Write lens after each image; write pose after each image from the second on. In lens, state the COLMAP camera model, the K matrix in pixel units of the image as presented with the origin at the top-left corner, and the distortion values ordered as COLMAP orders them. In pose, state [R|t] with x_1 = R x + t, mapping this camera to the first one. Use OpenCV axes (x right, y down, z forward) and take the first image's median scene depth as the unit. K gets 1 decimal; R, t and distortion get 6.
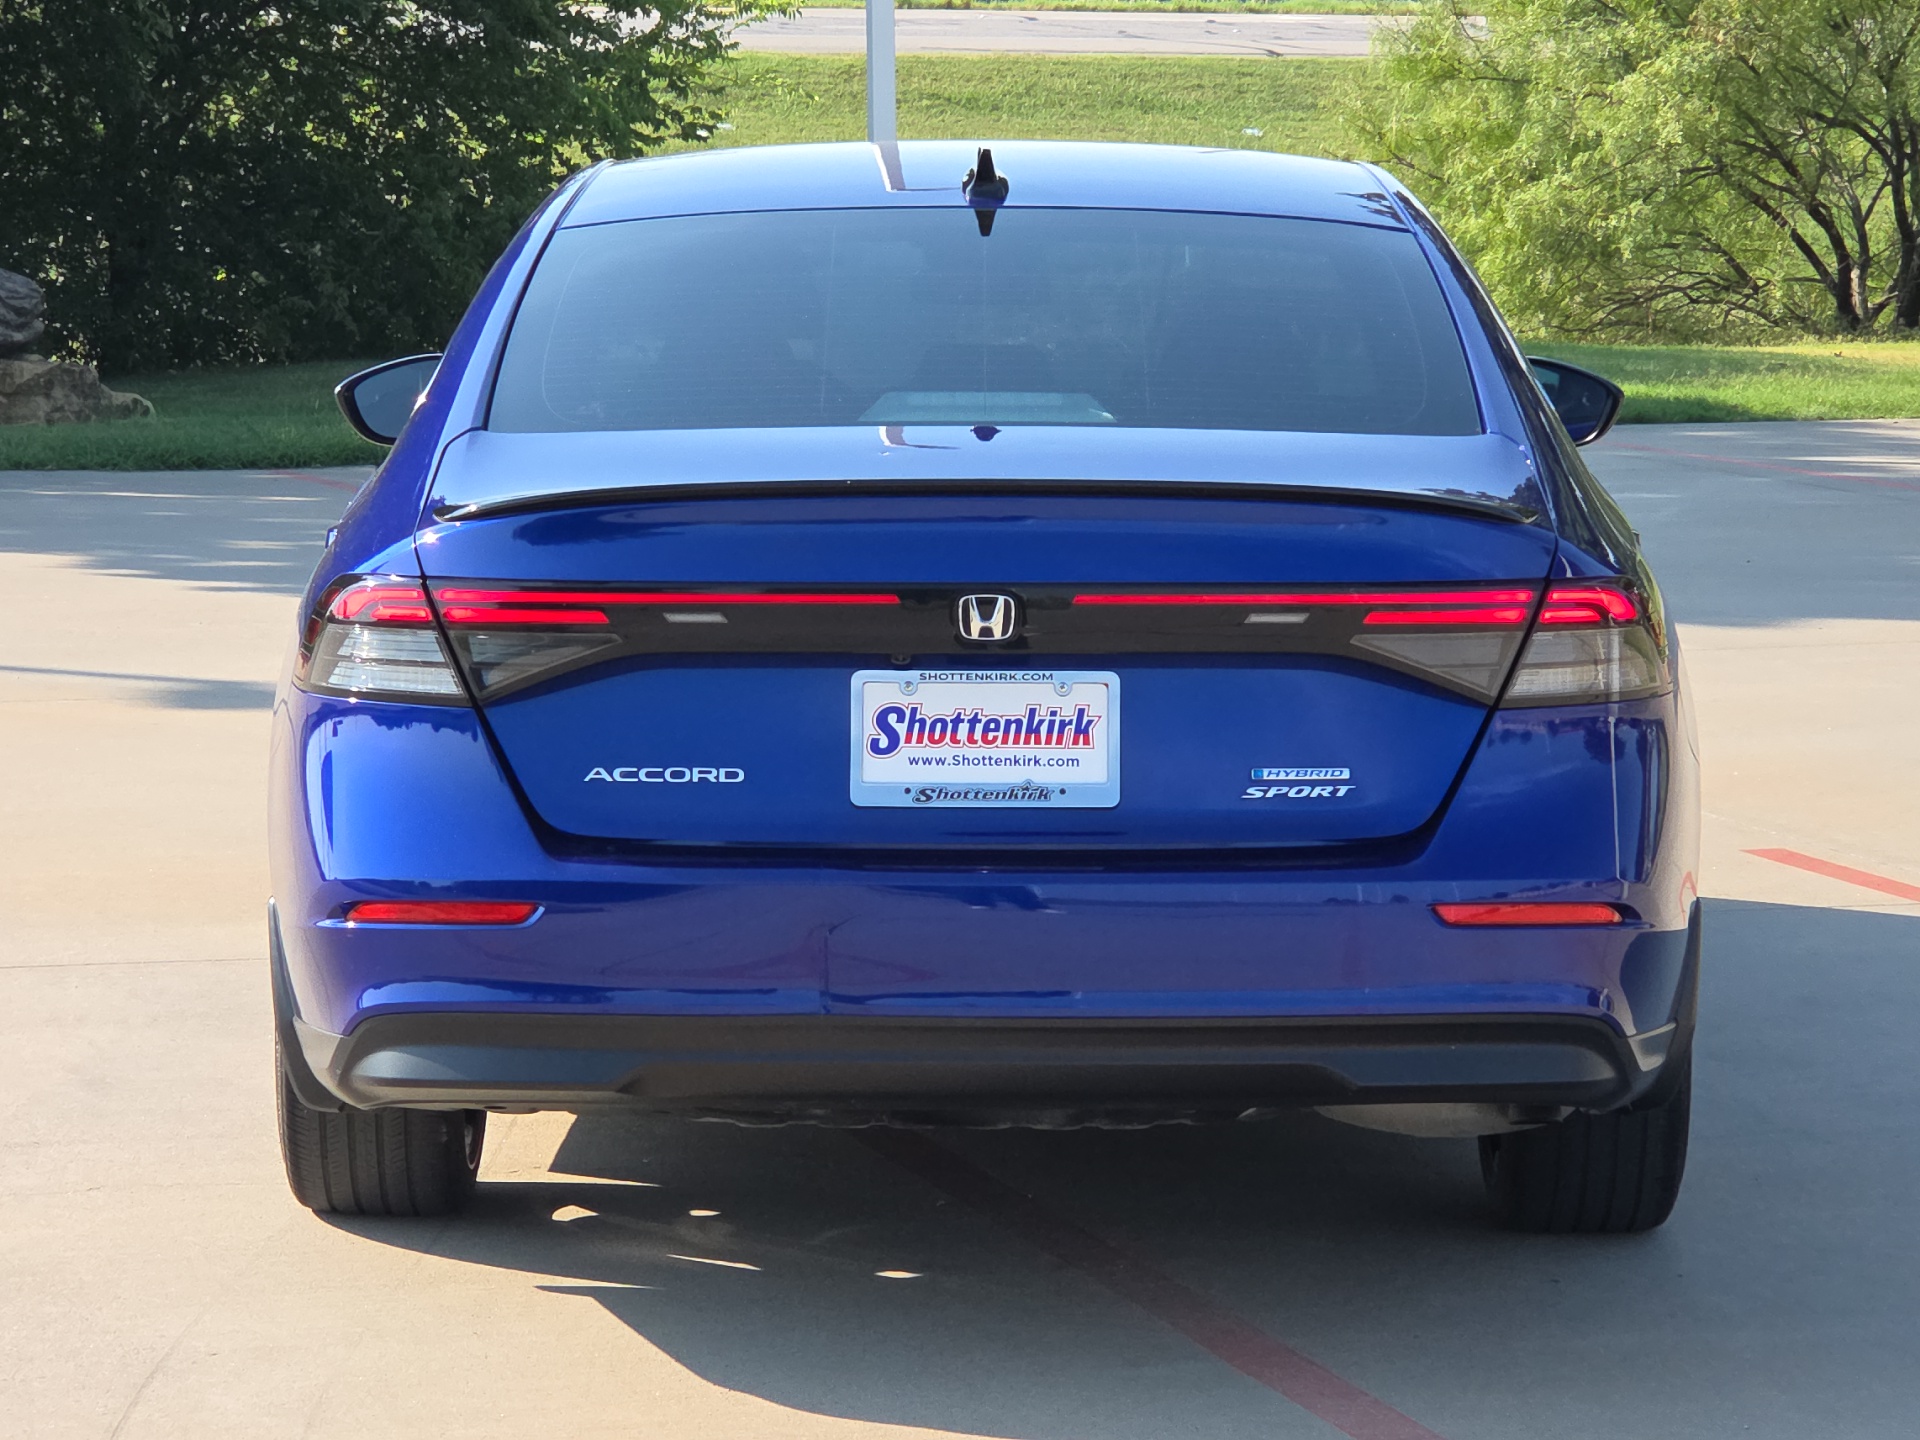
lens RADIAL K [[4889.5, 0, 961.9], [0, 4889.5, 718.9], [0, 0, 1]] dist [-0.239046, 0.000000]
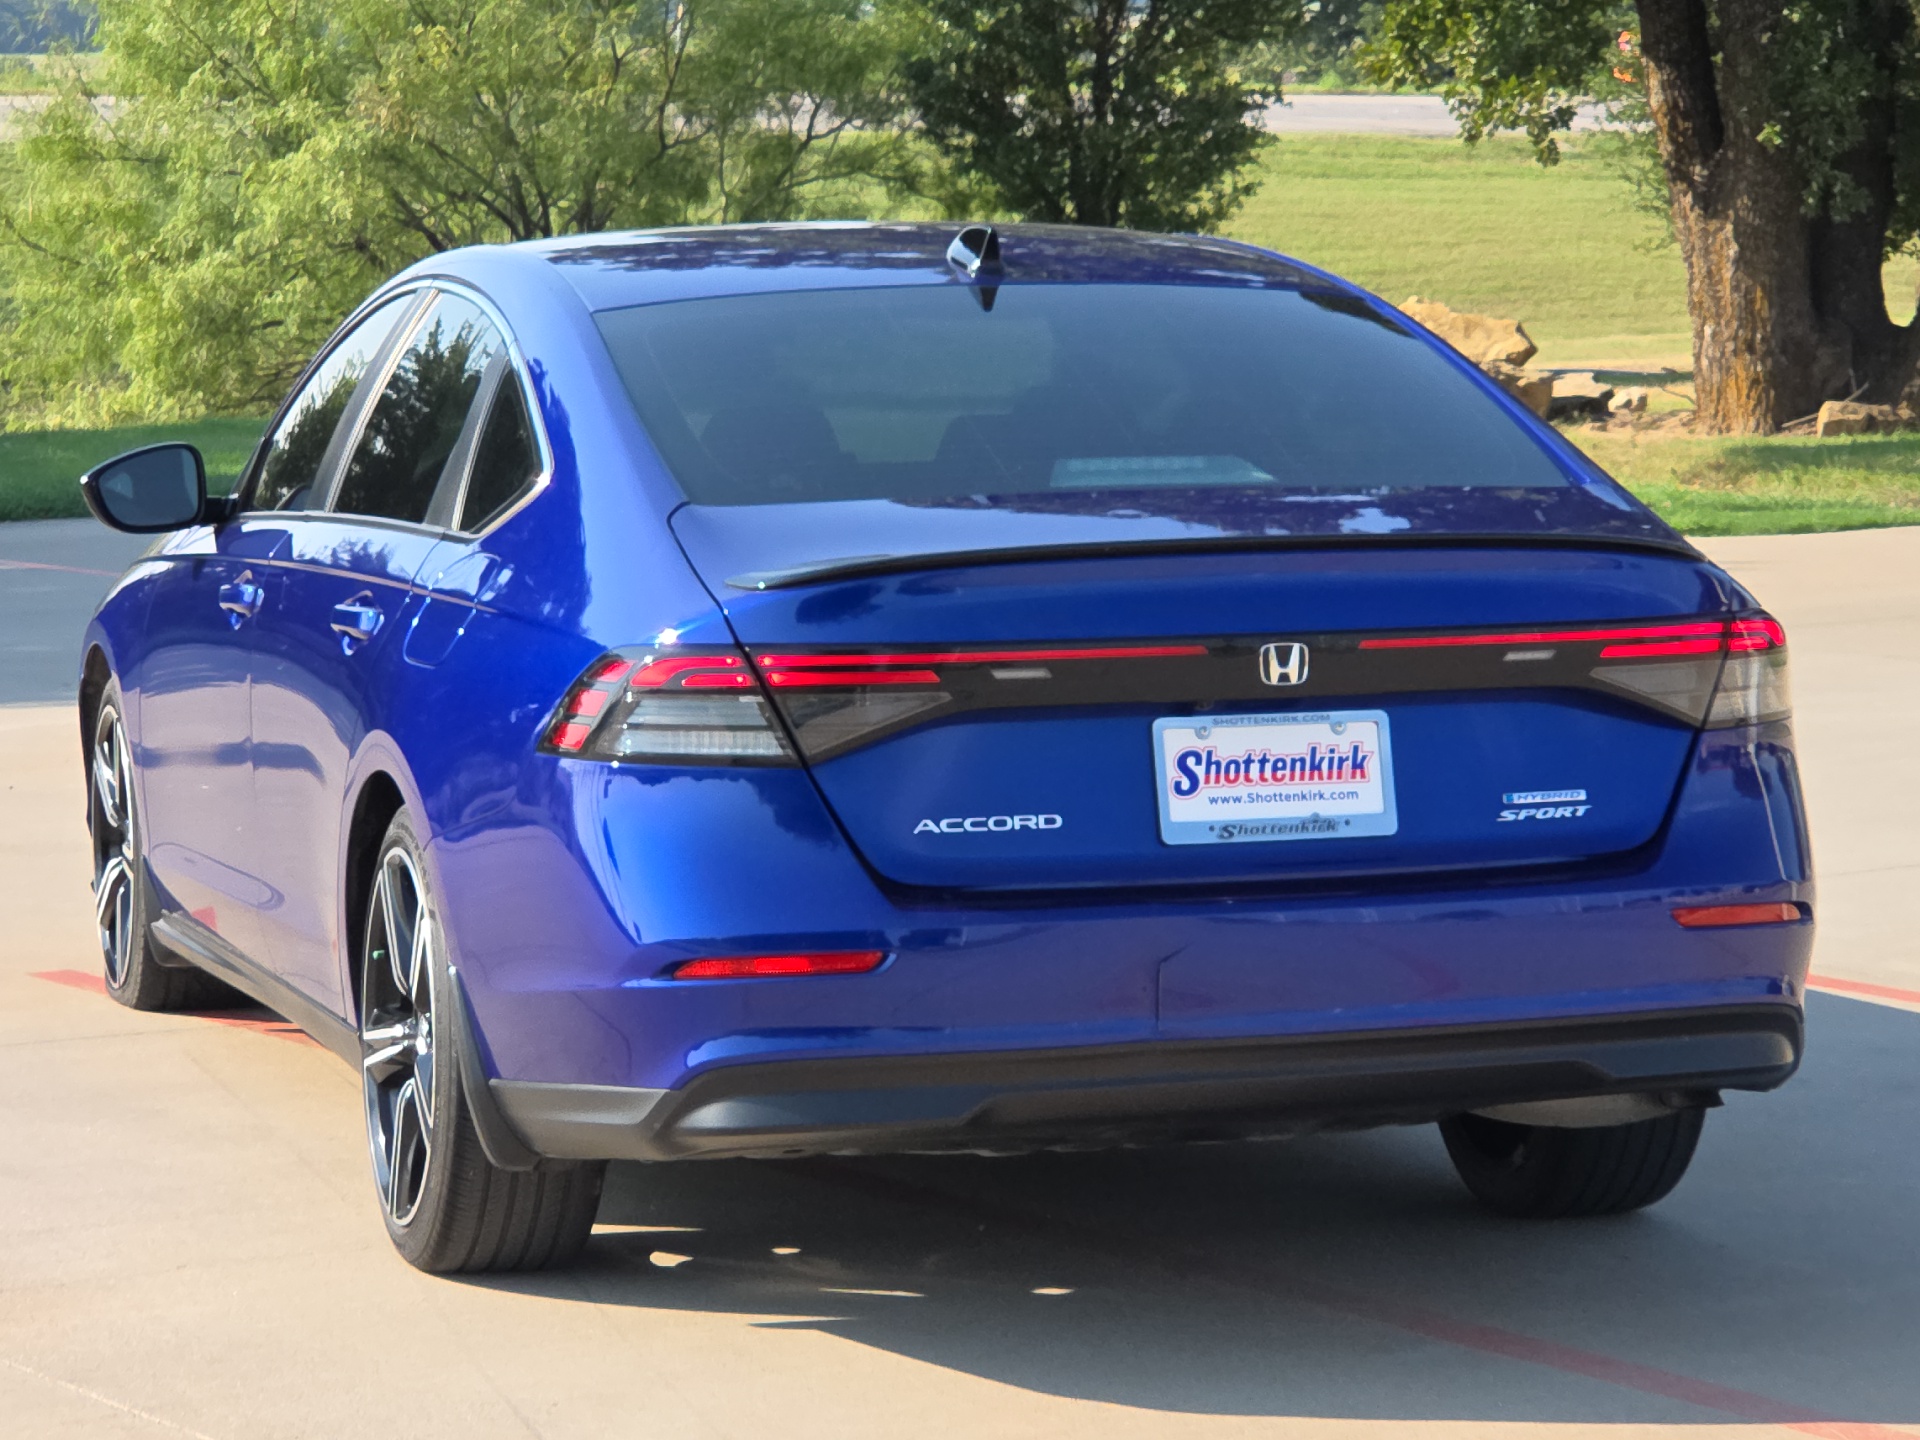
lens RADIAL K [[4889.5, 0, 957.1], [0, 4889.5, 720.9], [0, 0, 1]] dist [-0.239046, 0.000000]
pose [[0.960430, -0.038434, 0.275856, -0.358056], [0.042703, 0.999043, -0.009485, -0.001046], [-0.275227, 0.020890, 0.961152, -0.014684]]
